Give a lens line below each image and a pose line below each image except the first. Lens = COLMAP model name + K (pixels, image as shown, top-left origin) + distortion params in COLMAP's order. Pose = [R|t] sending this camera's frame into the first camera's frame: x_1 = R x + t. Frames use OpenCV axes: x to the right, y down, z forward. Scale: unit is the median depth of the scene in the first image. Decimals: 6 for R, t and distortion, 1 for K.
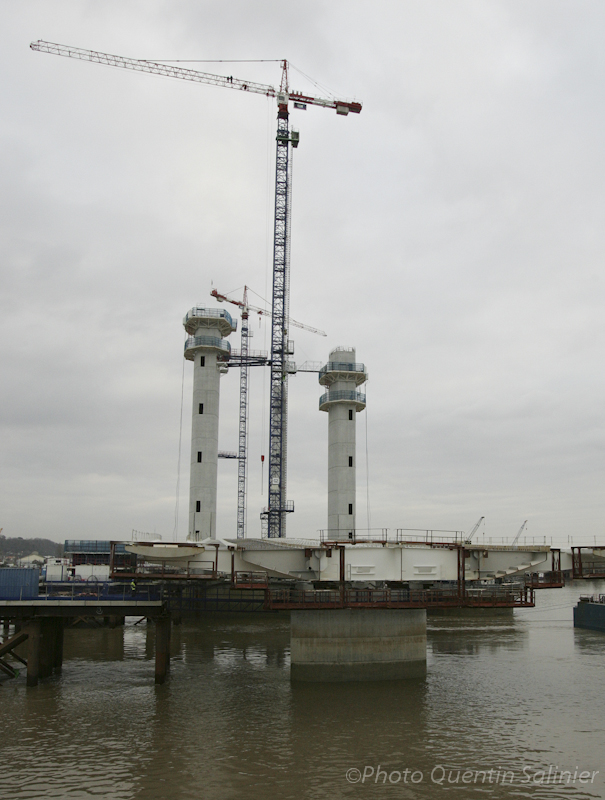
lens RADIAL K [[692.7, 0, 335.3], [0, 692.7, 463.2], [0, 0, 1]] dist [-0.068341, 0.018432]
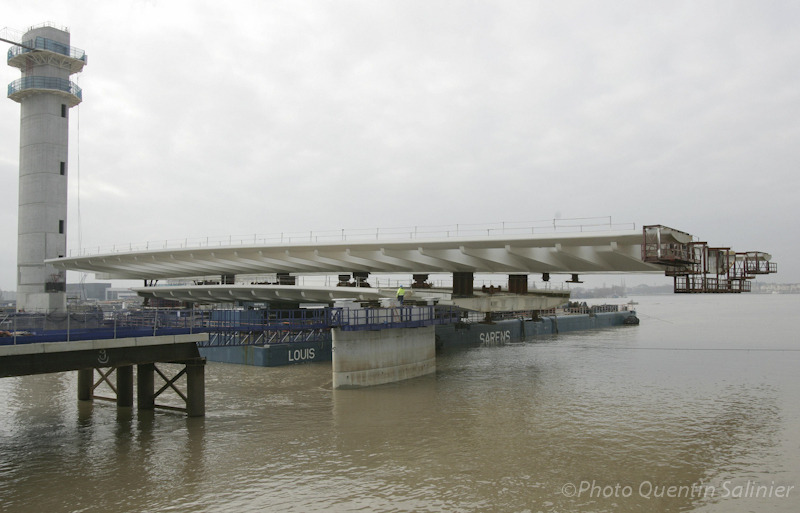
lens RADIAL K [[630.7, 0, 412.4], [0, 630.7, 258.2], [0, 0, 1]] dist [-0.057074, 0.062919]
pose [[0.702767, 0.030766, 0.710754, -0.203649], [-0.085117, 0.995524, 0.041068, 0.037080], [-0.706310, -0.089359, 0.702240, 0.187232]]
